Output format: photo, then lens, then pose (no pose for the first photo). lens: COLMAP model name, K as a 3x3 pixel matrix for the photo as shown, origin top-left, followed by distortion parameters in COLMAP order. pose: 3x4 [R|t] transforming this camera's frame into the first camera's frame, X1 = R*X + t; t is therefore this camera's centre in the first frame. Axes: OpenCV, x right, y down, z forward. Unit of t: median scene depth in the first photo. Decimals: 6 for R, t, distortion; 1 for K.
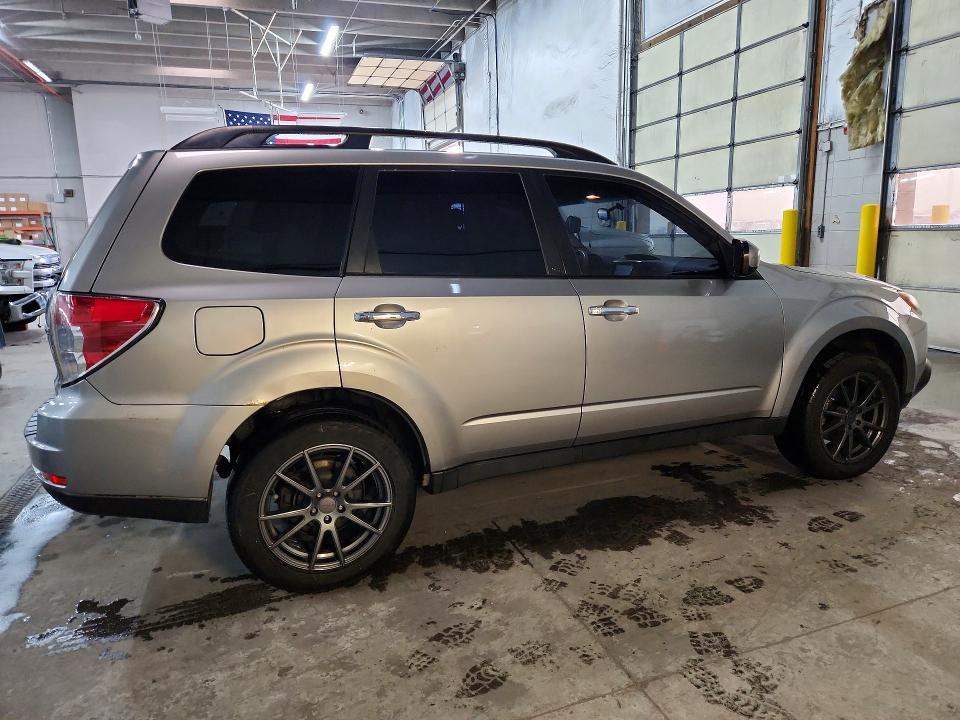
lens RADIAL K [[638.9, 0, 475.4], [0, 638.9, 359.9], [0, 0, 1]] dist [0.076688, -0.063813]
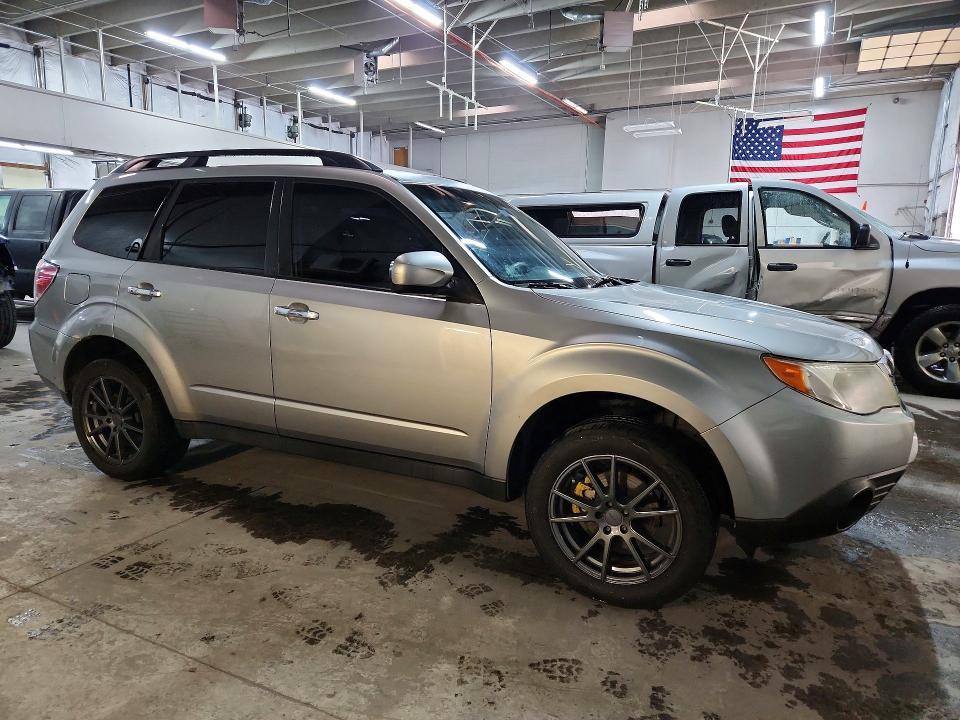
lens RADIAL K [[638.9, 0, 475.4], [0, 638.9, 359.9], [0, 0, 1]] dist [0.076688, -0.063813]
pose [[0.670122, 0.163001, -0.724132, 0.994044], [-0.172255, 0.983106, 0.061888, -0.097203], [0.721986, 0.083263, 0.686879, 0.429077]]
